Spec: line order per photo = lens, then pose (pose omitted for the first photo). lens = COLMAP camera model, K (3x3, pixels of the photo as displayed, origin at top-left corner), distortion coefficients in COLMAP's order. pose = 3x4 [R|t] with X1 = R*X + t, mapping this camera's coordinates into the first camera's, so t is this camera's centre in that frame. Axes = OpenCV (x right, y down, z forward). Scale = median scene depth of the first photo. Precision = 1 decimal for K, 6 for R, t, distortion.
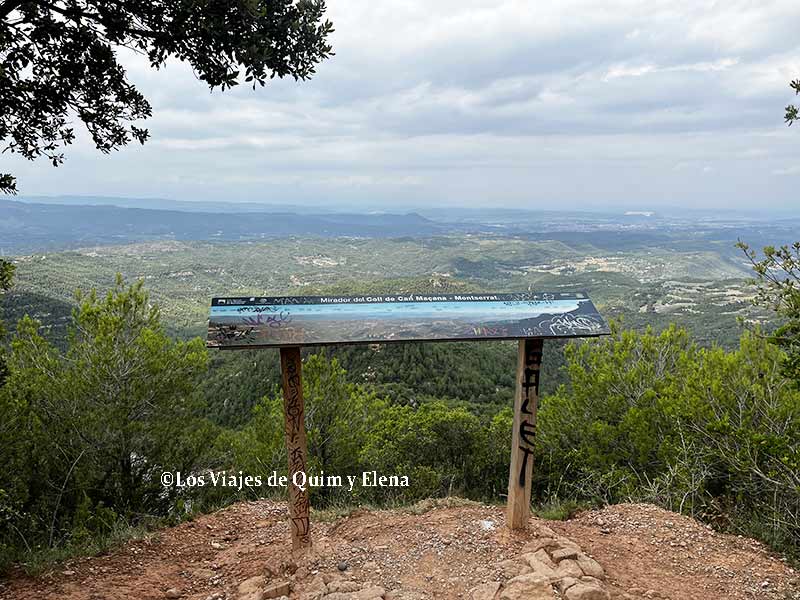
lens RADIAL K [[664.3, 0, 397.9], [0, 664.3, 302.0], [0, 0, 1]] dist [-0.009451, -0.015450]
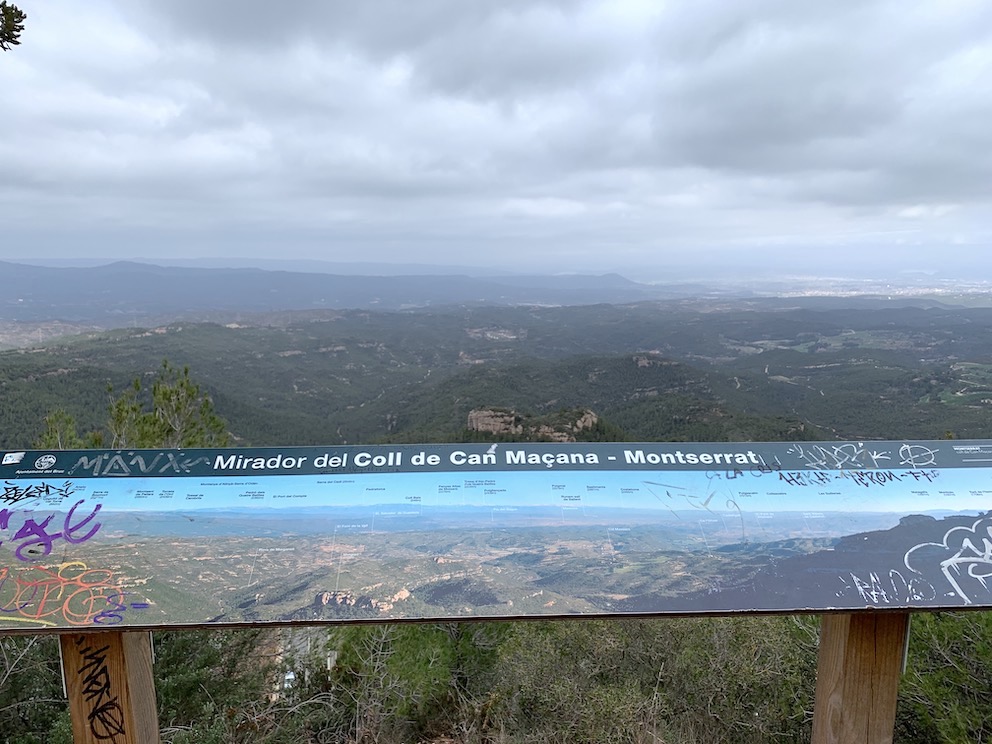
lens RADIAL K [[823.7, 0, 497.8], [0, 823.7, 367.1], [0, 0, 1]] dist [-0.009451, -0.015450]
pose [[0.993107, 0.005775, -0.117068, 0.072166], [-0.008237, 0.999755, -0.020560, -0.042710], [0.116921, 0.021382, 0.992911, 0.598036]]
